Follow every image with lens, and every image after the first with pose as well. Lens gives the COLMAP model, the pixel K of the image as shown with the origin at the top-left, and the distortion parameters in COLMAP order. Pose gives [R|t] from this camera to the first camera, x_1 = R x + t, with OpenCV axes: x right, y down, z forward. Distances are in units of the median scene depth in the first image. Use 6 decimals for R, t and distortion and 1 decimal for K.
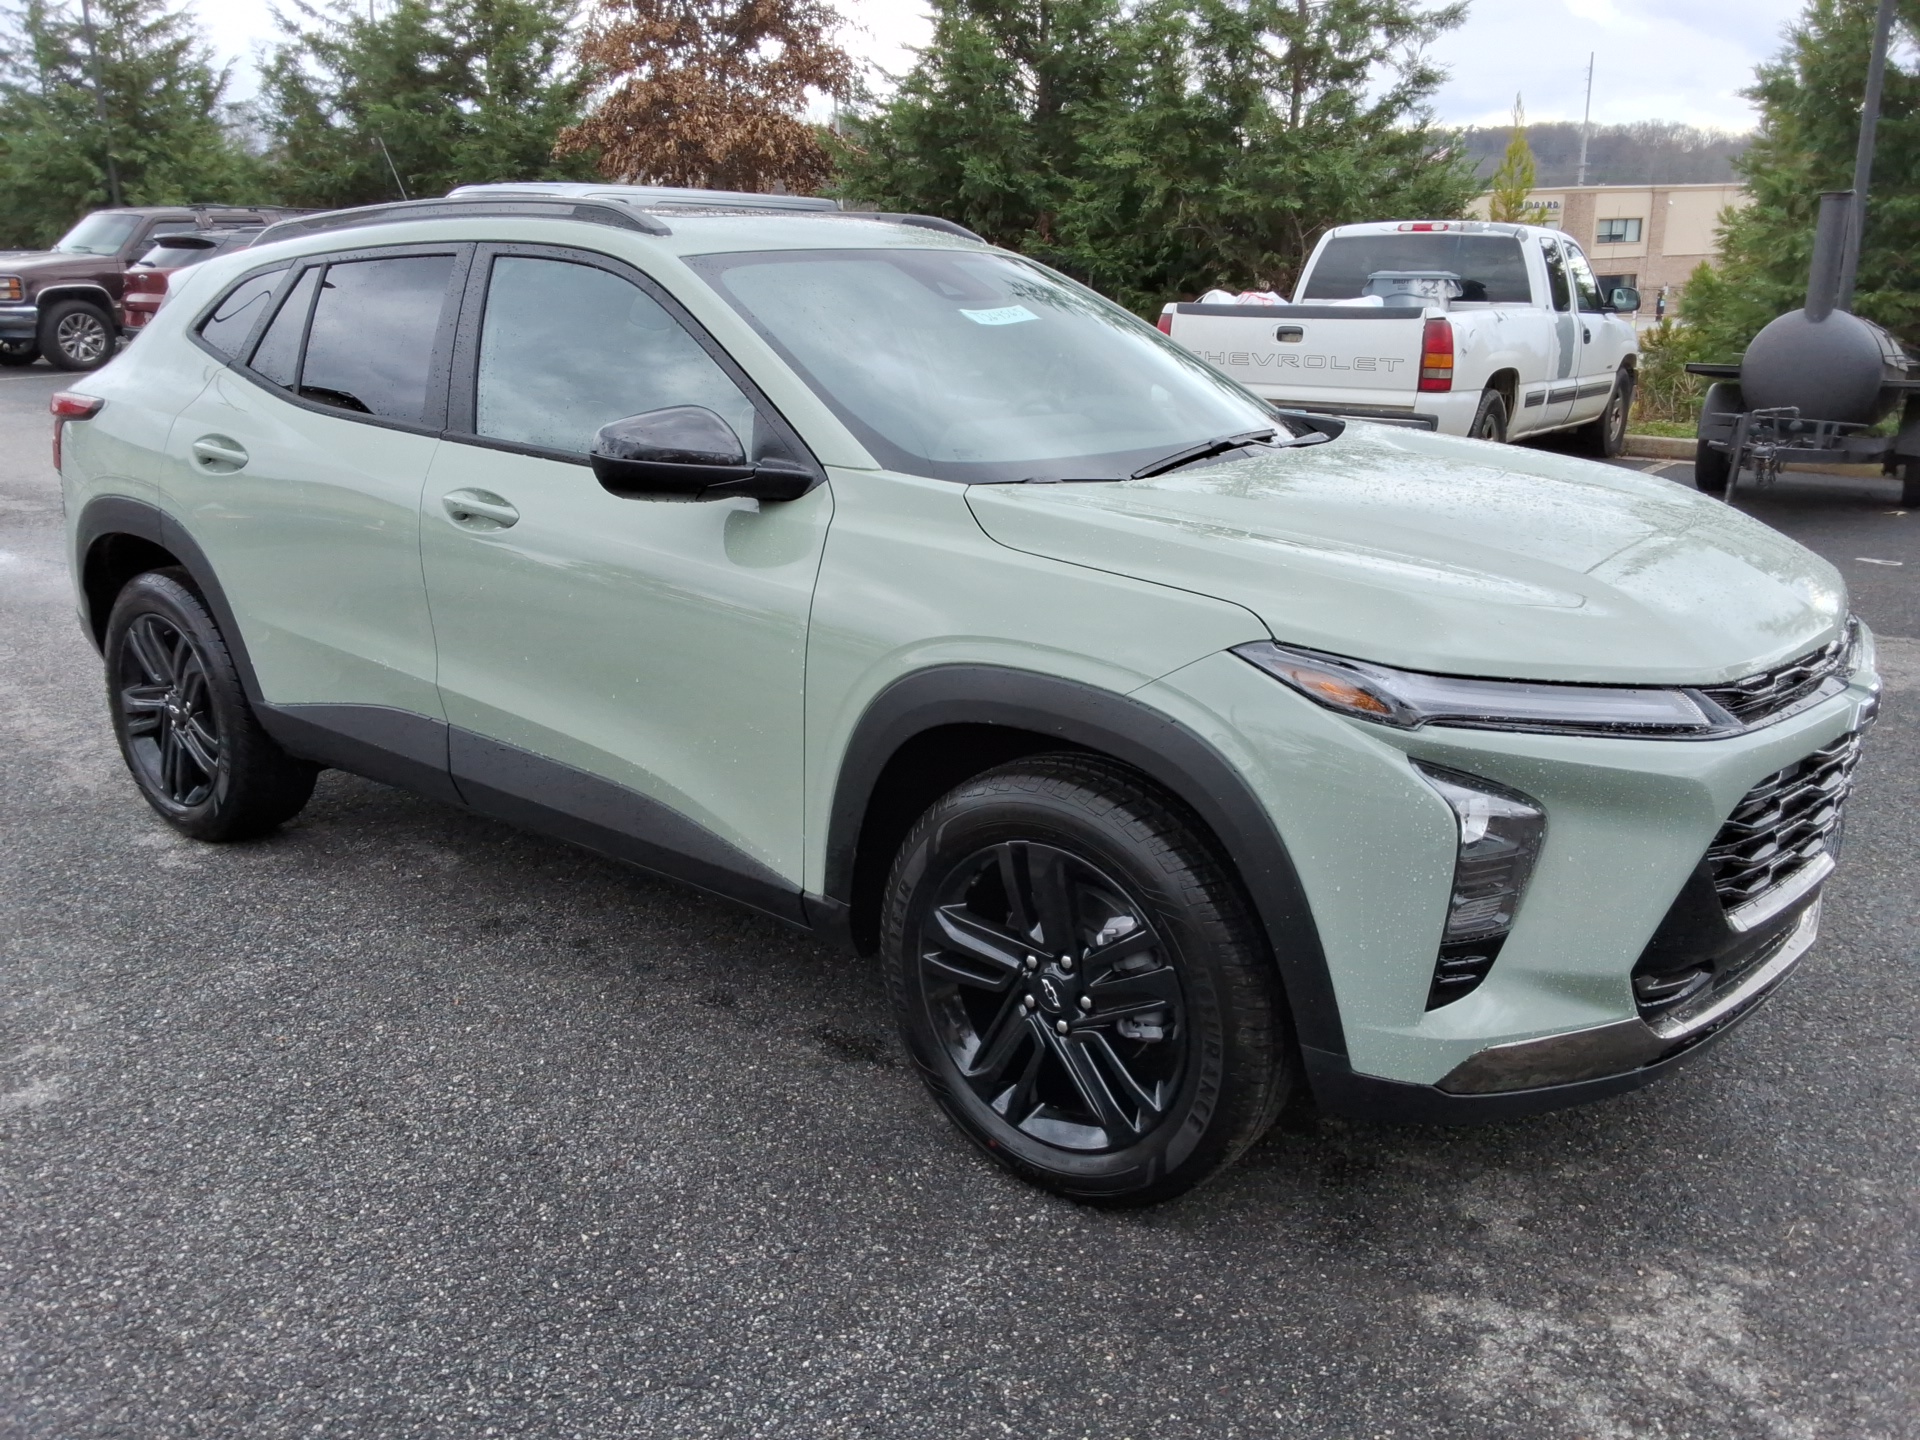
lens RADIAL K [[1541.1, 0, 961.2], [0, 1541.1, 726.2], [0, 0, 1]] dist [0.103441, -0.154000]
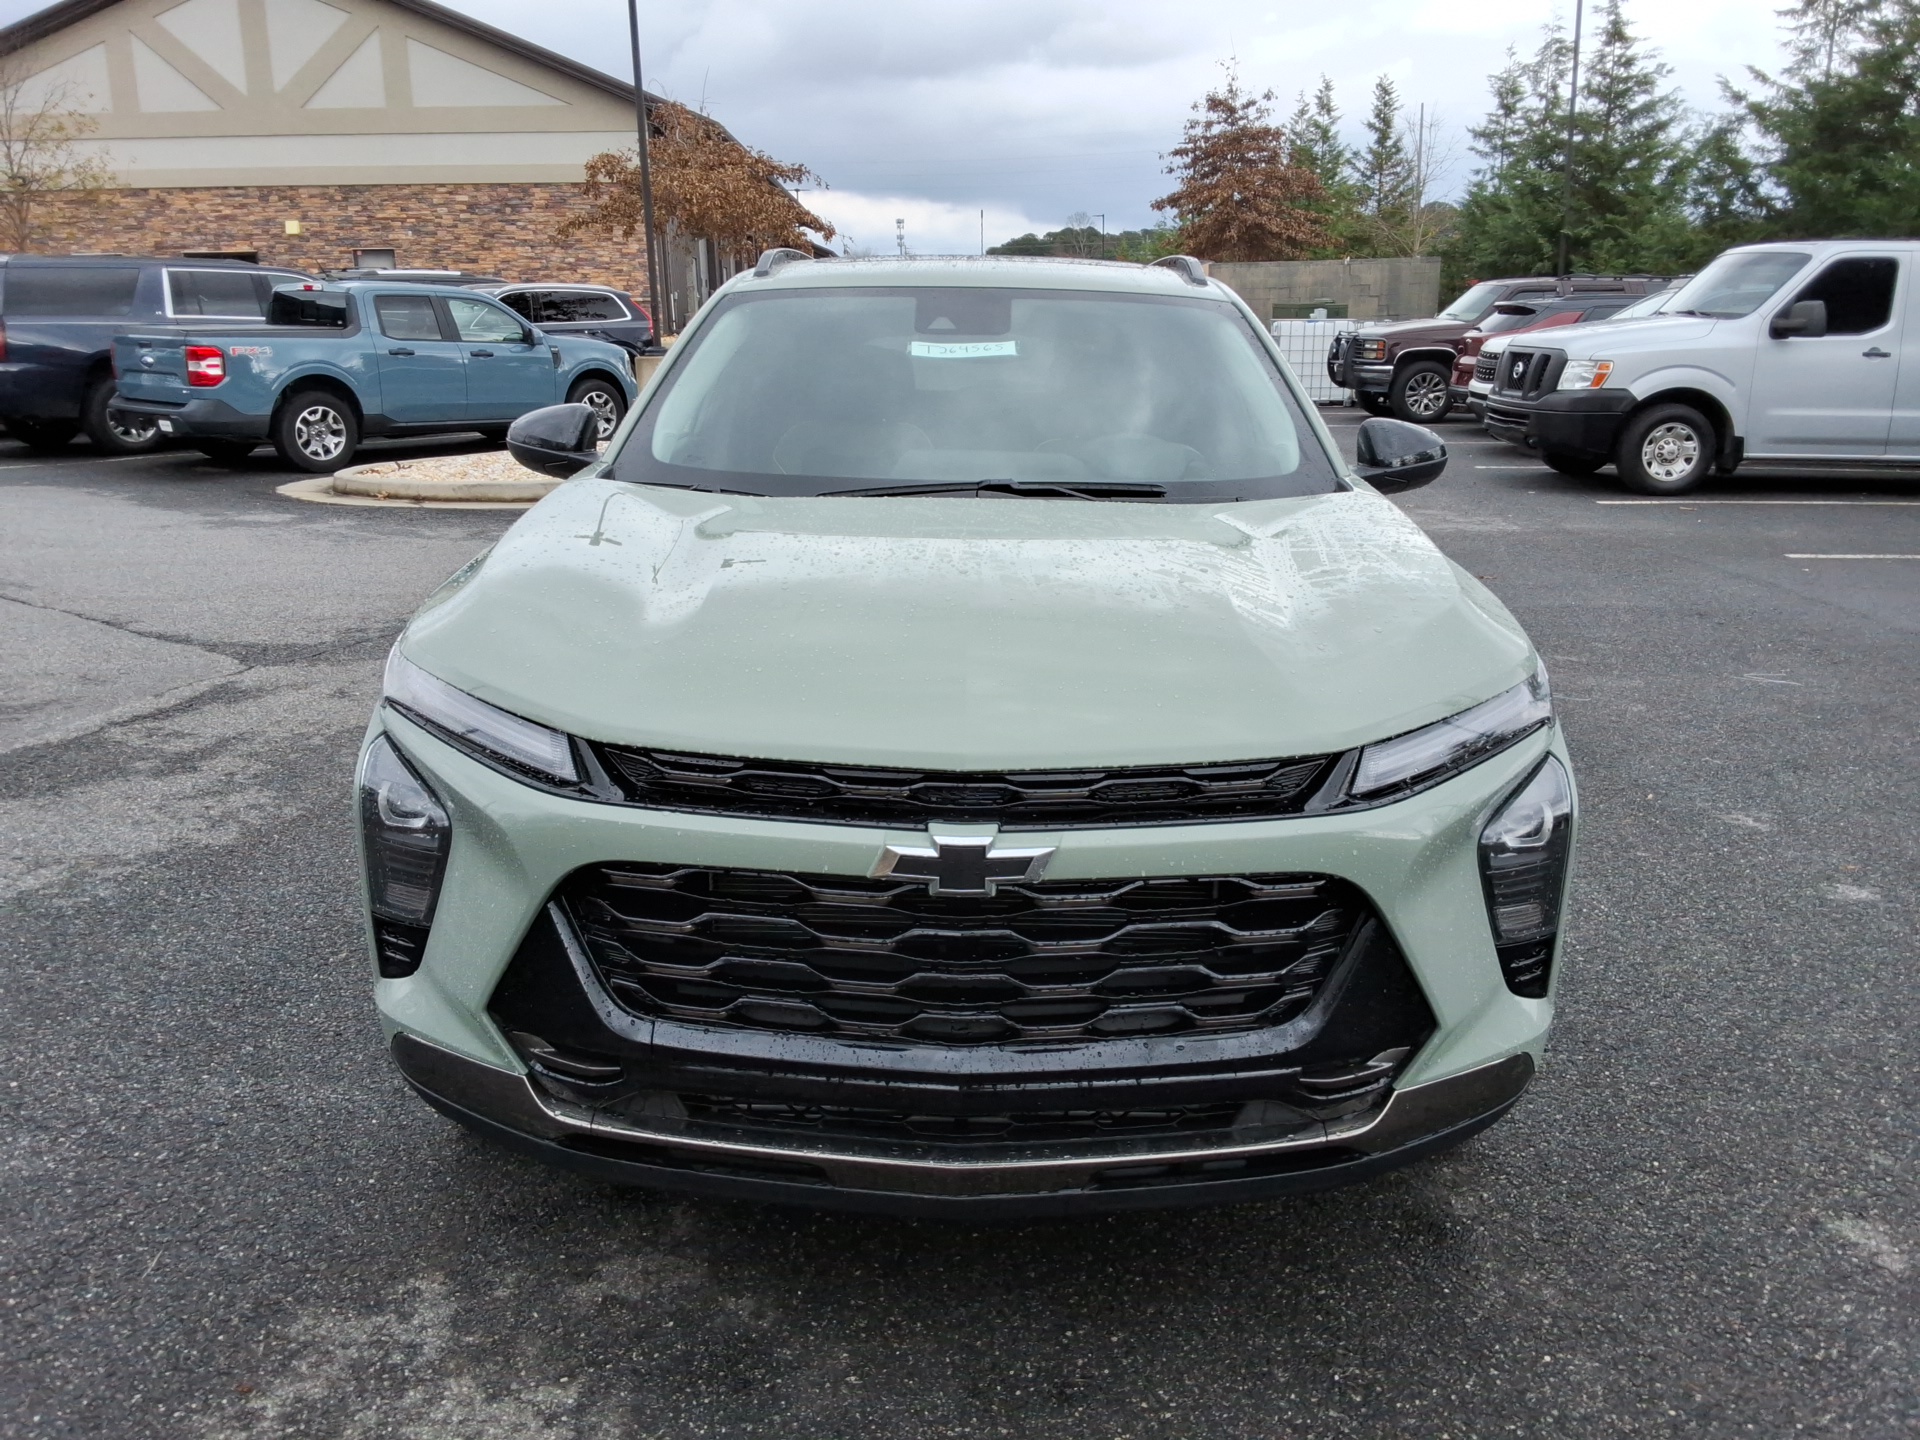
lens RADIAL K [[1541.1, 0, 977.8], [0, 1541.1, 699.1], [0, 0, 1]] dist [0.103441, -0.154000]
pose [[0.590539, 0.190472, -0.784209, 0.178171], [-0.236720, 0.969886, 0.057311, -0.020651], [0.771510, 0.151794, 0.617844, 0.083606]]
